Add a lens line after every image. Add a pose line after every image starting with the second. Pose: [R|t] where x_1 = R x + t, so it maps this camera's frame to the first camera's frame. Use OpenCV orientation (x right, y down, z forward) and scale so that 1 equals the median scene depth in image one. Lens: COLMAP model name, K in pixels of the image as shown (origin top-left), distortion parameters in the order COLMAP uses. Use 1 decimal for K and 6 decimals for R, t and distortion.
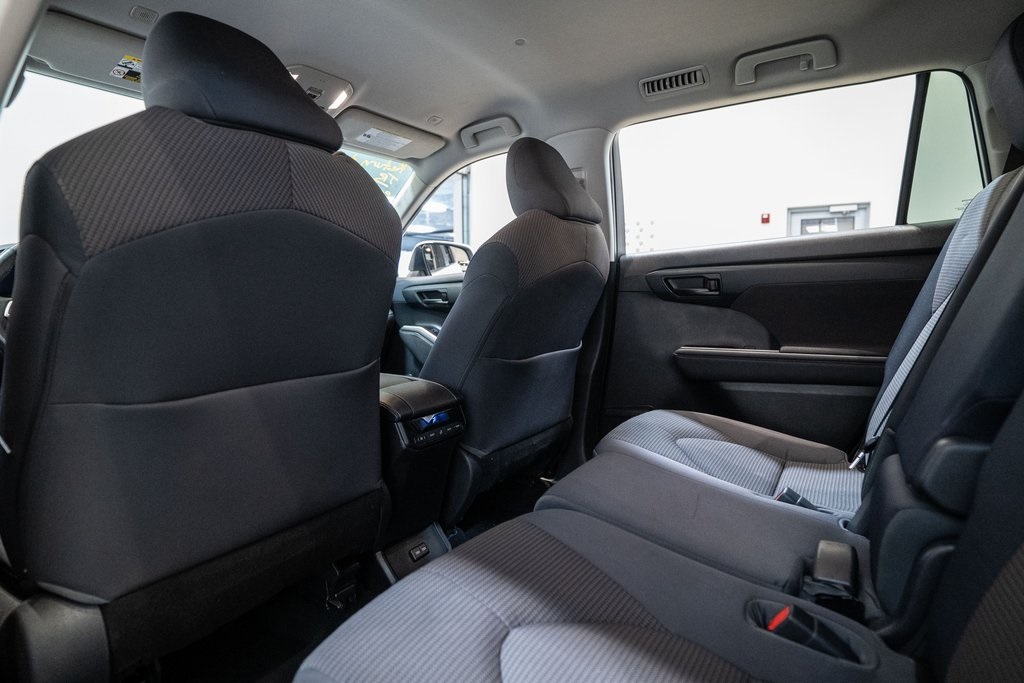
lens RADIAL K [[530.6, 0, 513.4], [0, 530.6, 344.8], [0, 0, 1]] dist [-0.055973, 0.011222]
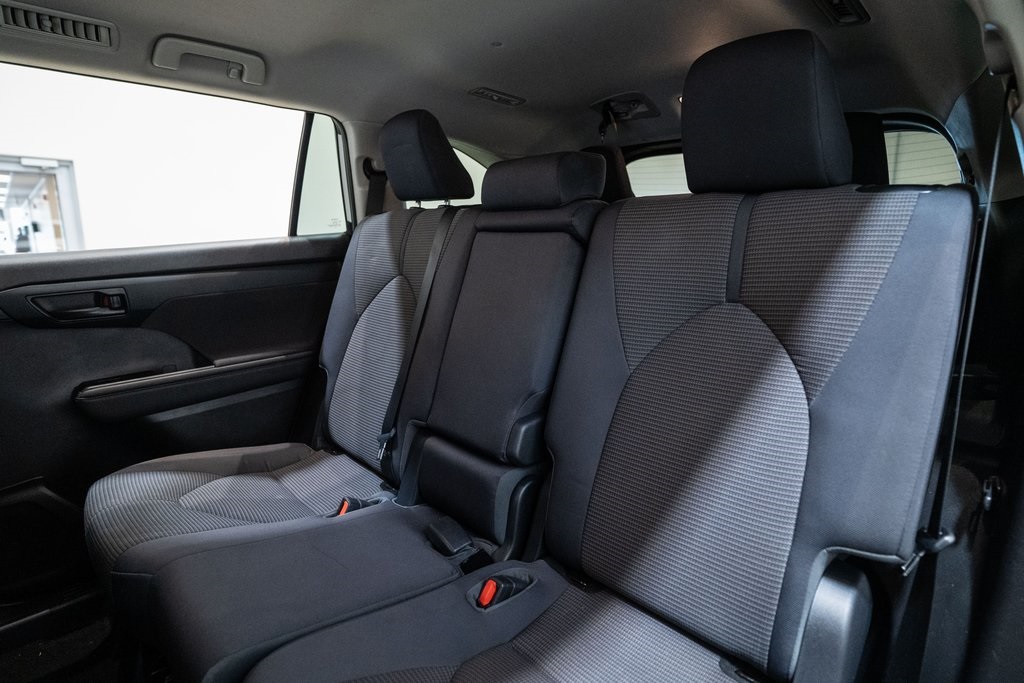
lens RADIAL K [[510.1, 0, 505.4], [0, 510.1, 340.8], [0, 0, 1]] dist [-0.031317, 0.000512]
pose [[0.197379, -0.182362, 0.963216, -0.283706], [0.091877, 0.981662, 0.167027, -0.148241], [-0.976012, 0.055530, 0.210515, 0.306918]]
